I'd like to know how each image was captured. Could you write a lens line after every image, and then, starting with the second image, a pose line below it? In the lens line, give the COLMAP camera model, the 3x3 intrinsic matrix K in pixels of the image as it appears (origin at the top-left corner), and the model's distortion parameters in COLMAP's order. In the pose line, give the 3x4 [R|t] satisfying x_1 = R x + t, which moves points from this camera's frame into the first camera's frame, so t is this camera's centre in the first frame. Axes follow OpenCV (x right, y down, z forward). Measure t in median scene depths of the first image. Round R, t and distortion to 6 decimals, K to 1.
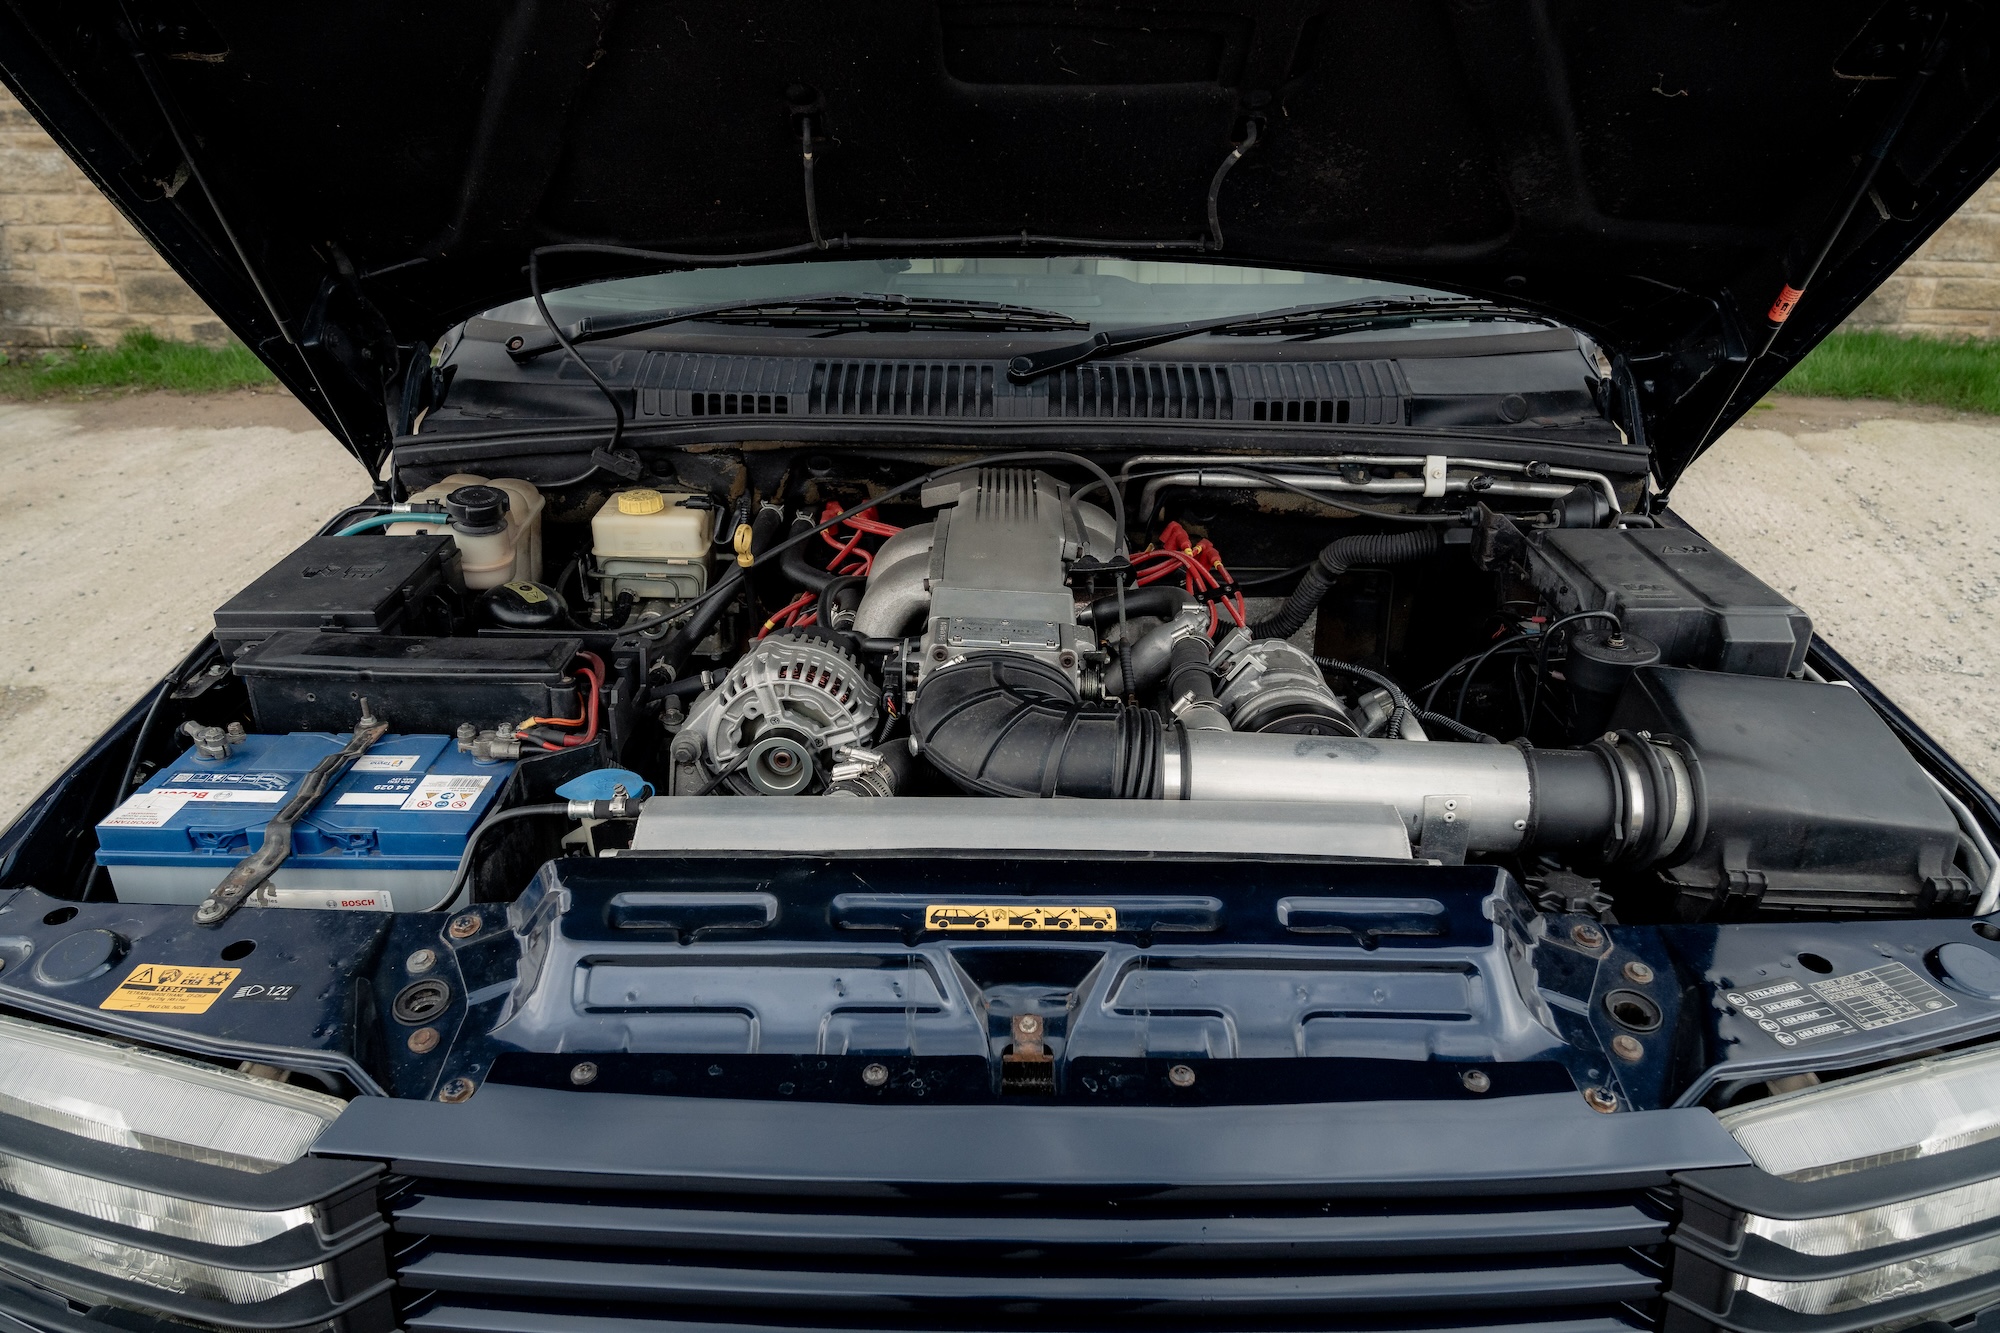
lens RADIAL K [[1327.6, 0, 1000.0], [0, 1327.6, 666.5], [0, 0, 1]] dist [0.087572, -0.094925]
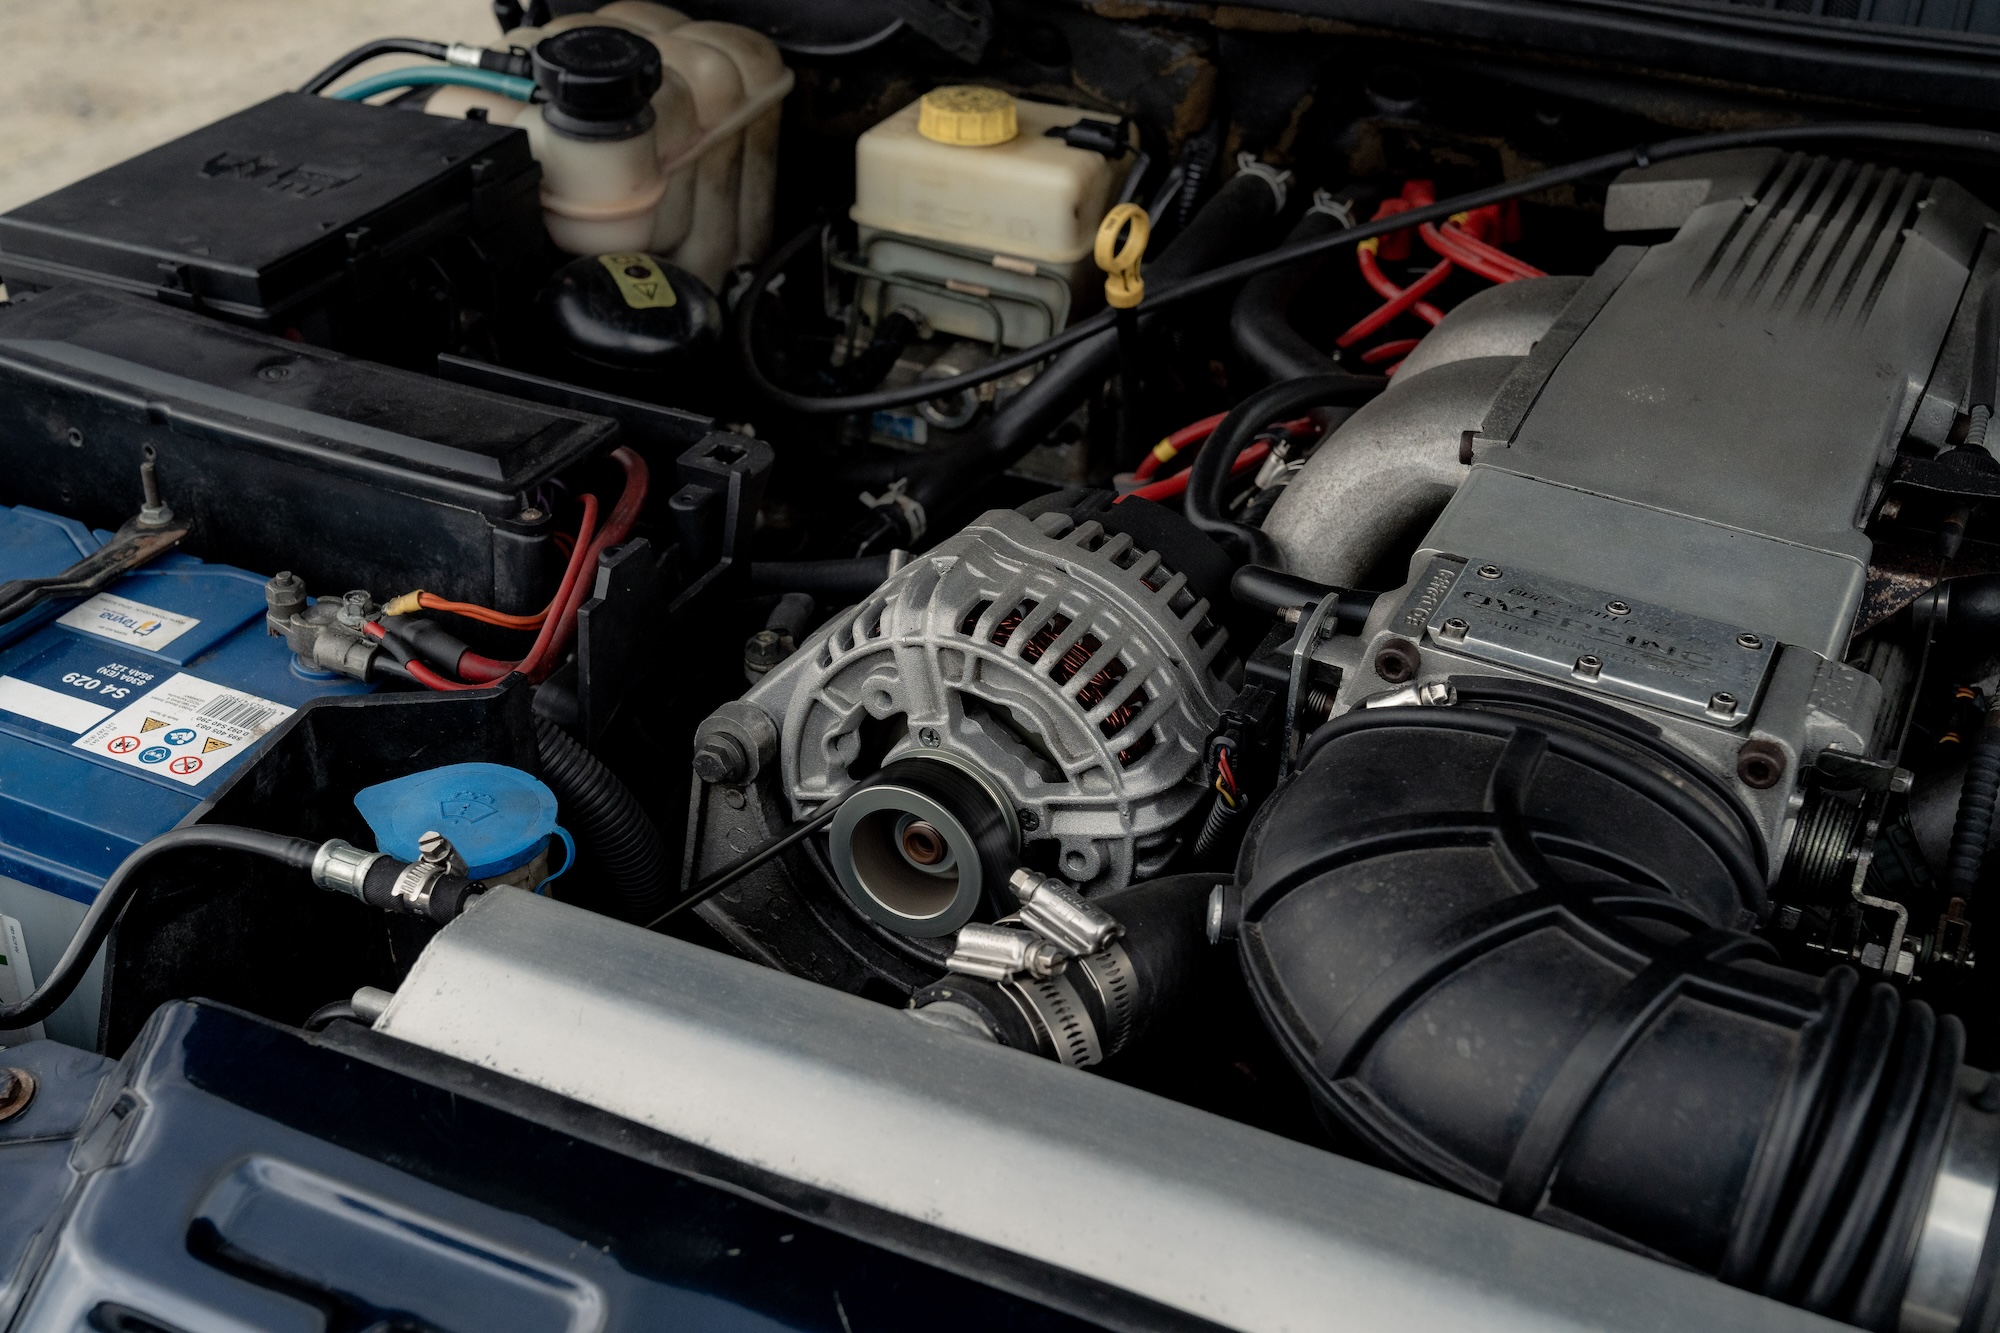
lens RADIAL K [[2398.5, 0, 1000.0], [0, 2398.5, 666.5], [0, 0, 1]] dist [0.046303, -0.012172]
pose [[0.905187, 0.227508, -0.358994, 0.086049], [-0.193260, 0.972618, 0.129089, -0.067422], [0.378533, -0.047470, 0.924370, 0.351193]]
